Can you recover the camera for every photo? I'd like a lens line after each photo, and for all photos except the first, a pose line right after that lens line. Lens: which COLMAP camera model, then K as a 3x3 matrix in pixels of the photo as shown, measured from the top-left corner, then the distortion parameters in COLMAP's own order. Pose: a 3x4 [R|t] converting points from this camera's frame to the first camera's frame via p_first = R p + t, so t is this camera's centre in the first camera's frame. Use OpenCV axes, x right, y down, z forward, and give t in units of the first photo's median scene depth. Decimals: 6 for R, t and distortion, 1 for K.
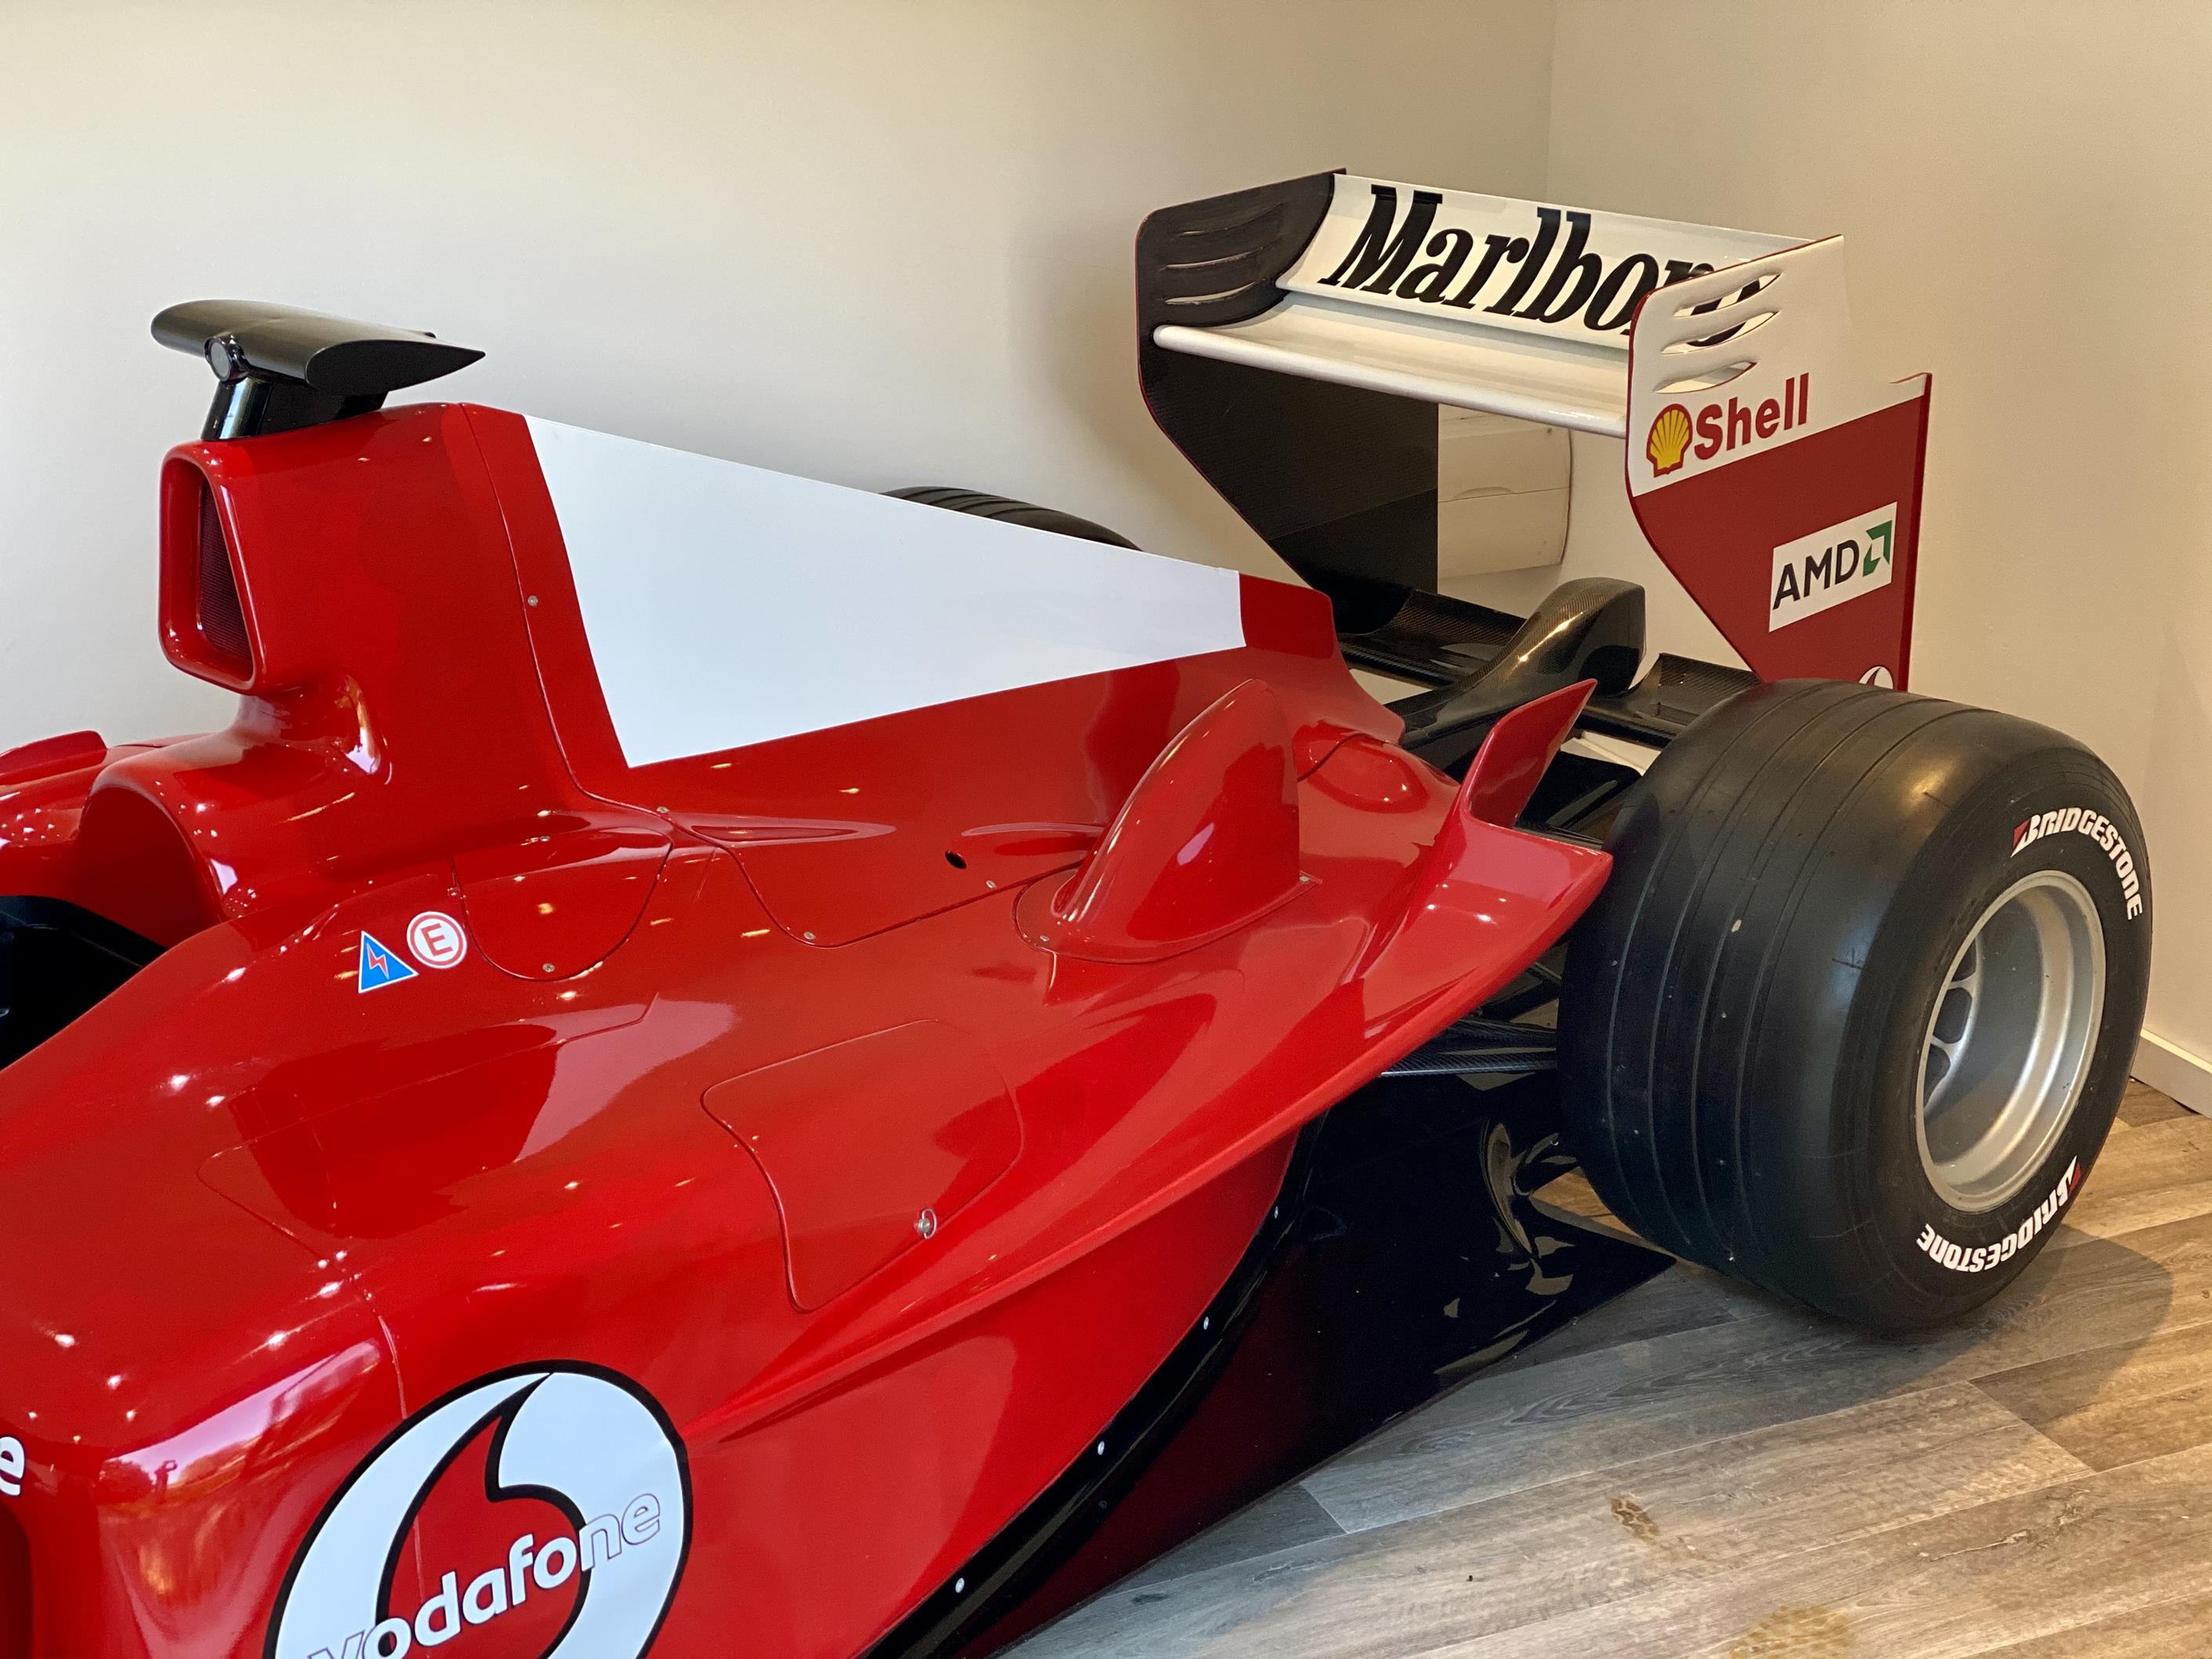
lens RADIAL K [[3358.5, 0, 1097.8], [0, 3358.5, 818.2], [0, 0, 1]] dist [0.069250, 0.000000]
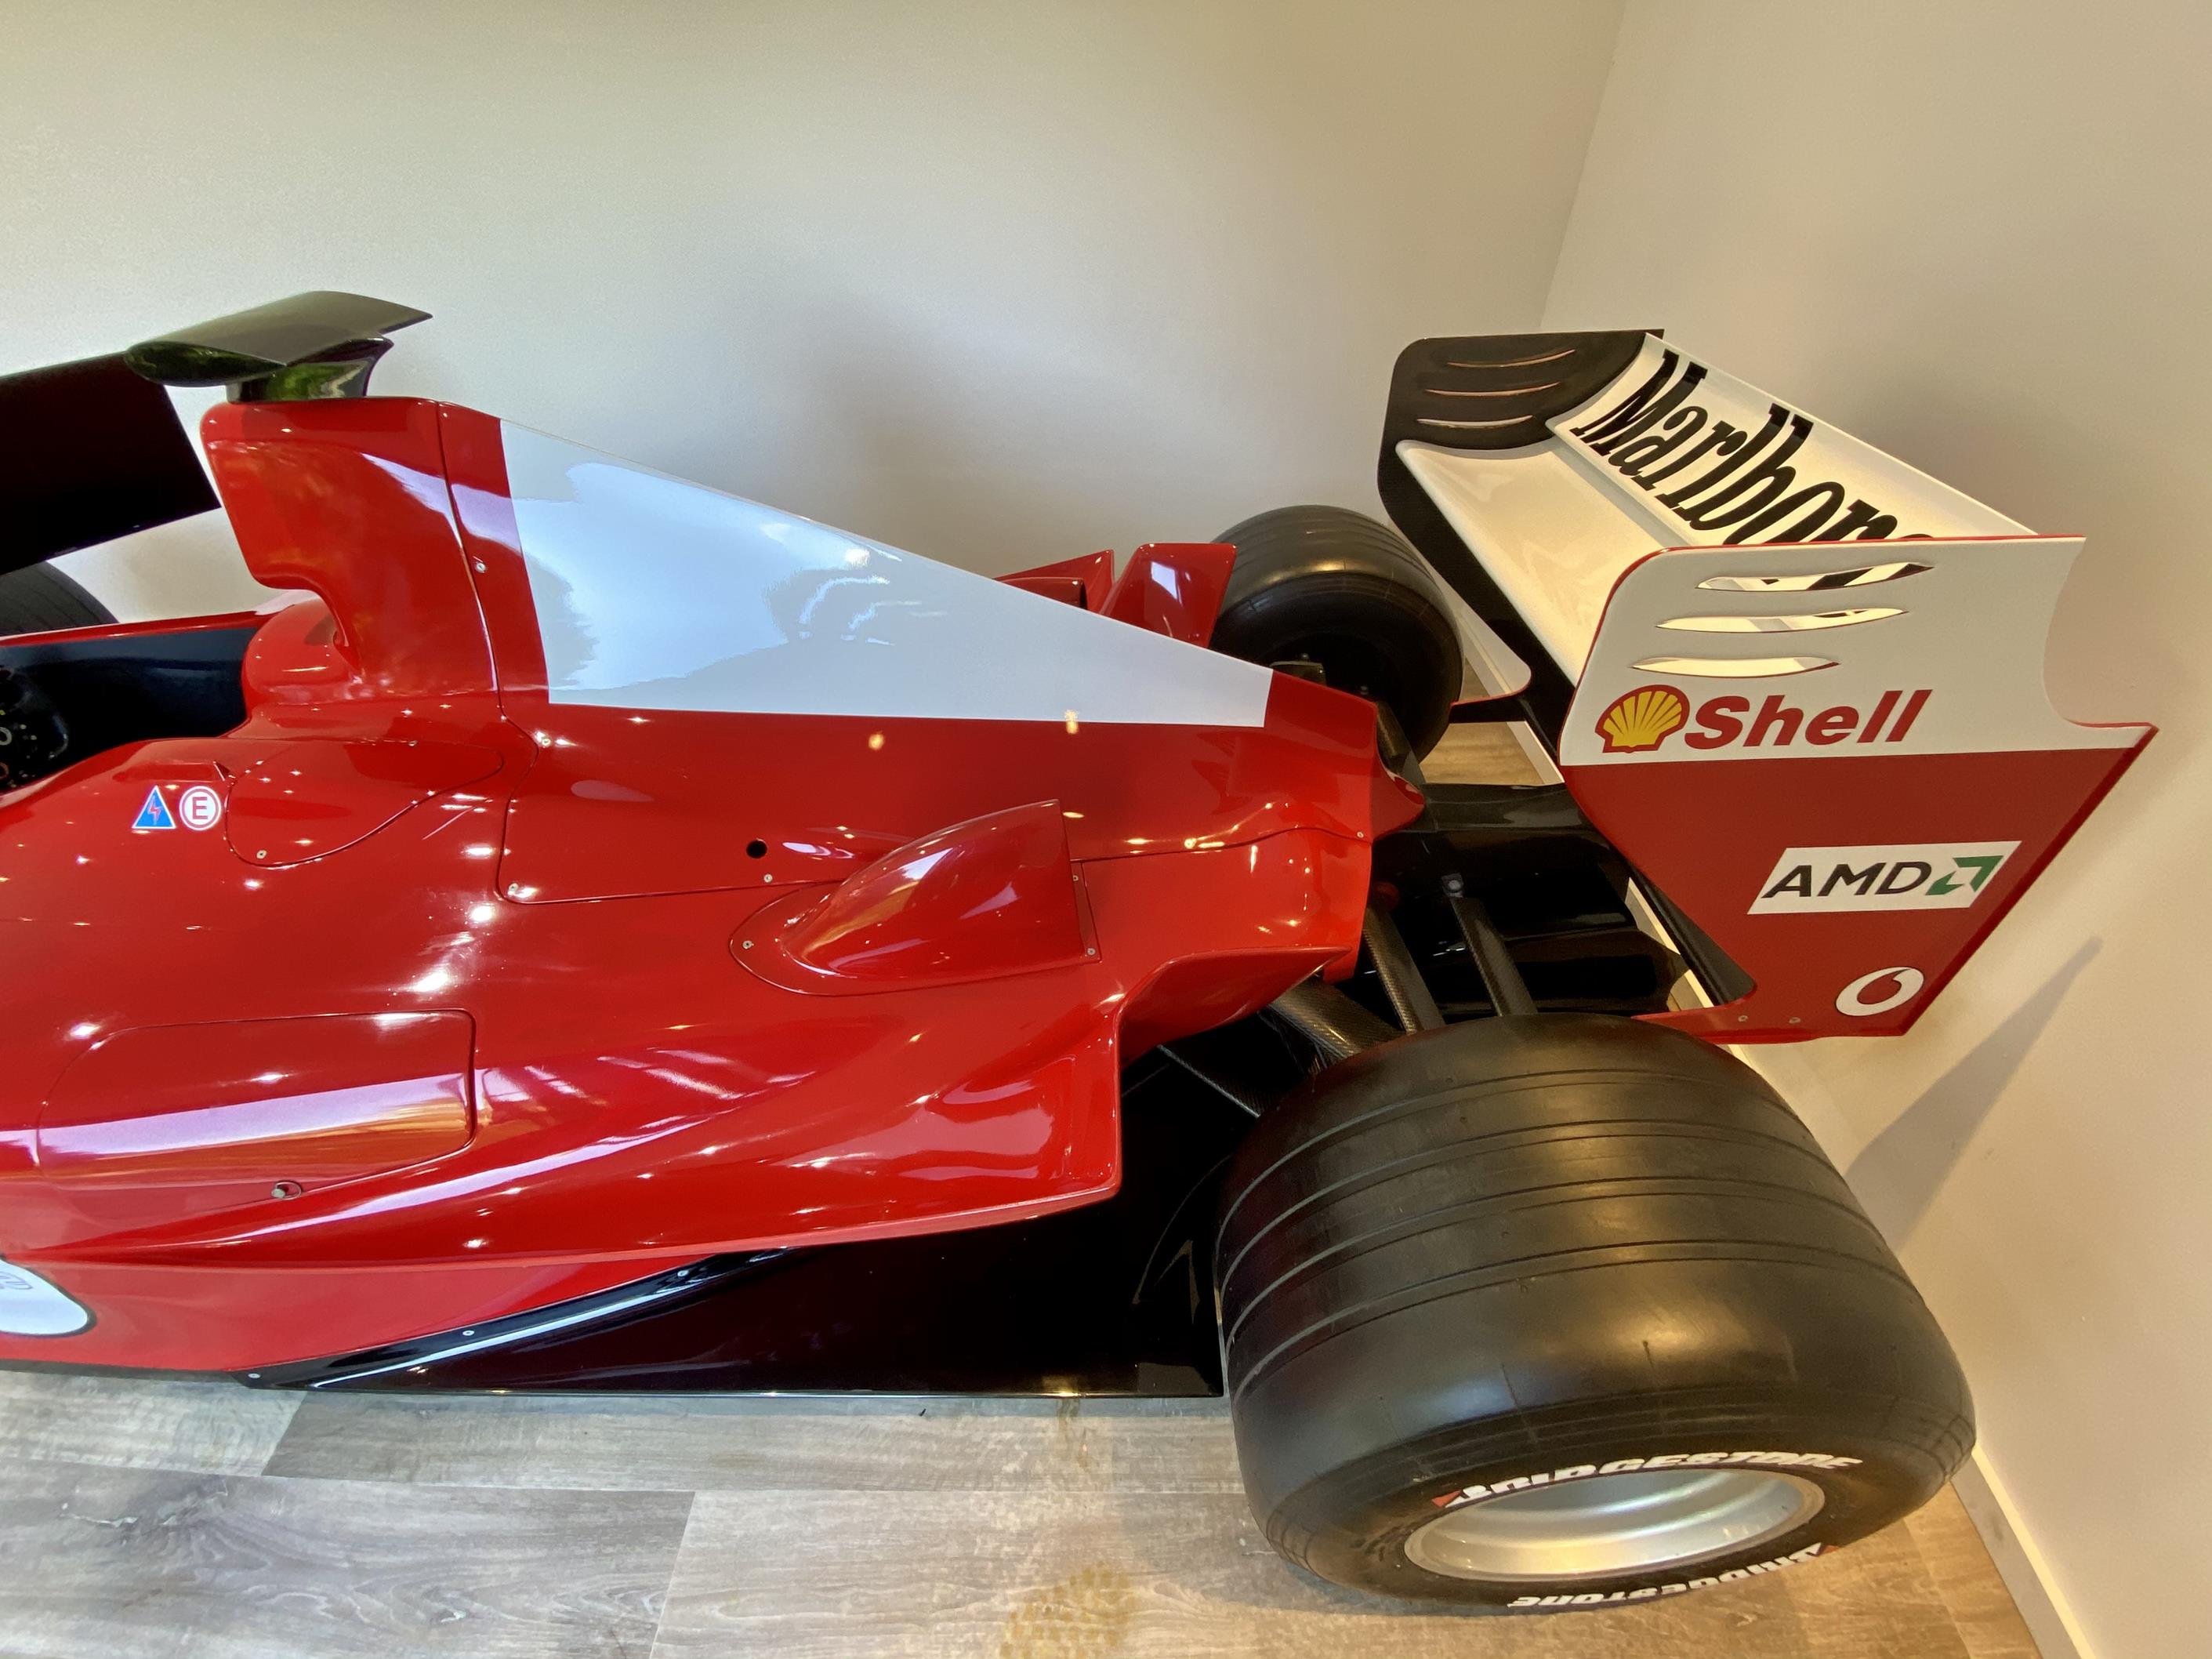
lens RADIAL K [[909.5, 0, 1109.2], [0, 909.5, 816.8], [0, 0, 1]] dist [-0.006875, -0.006766]
pose [[0.709265, 0.451134, -0.541683, 0.205182], [-0.234337, 0.875596, 0.422396, -0.153289], [0.664853, -0.172655, 0.726747, 0.717756]]
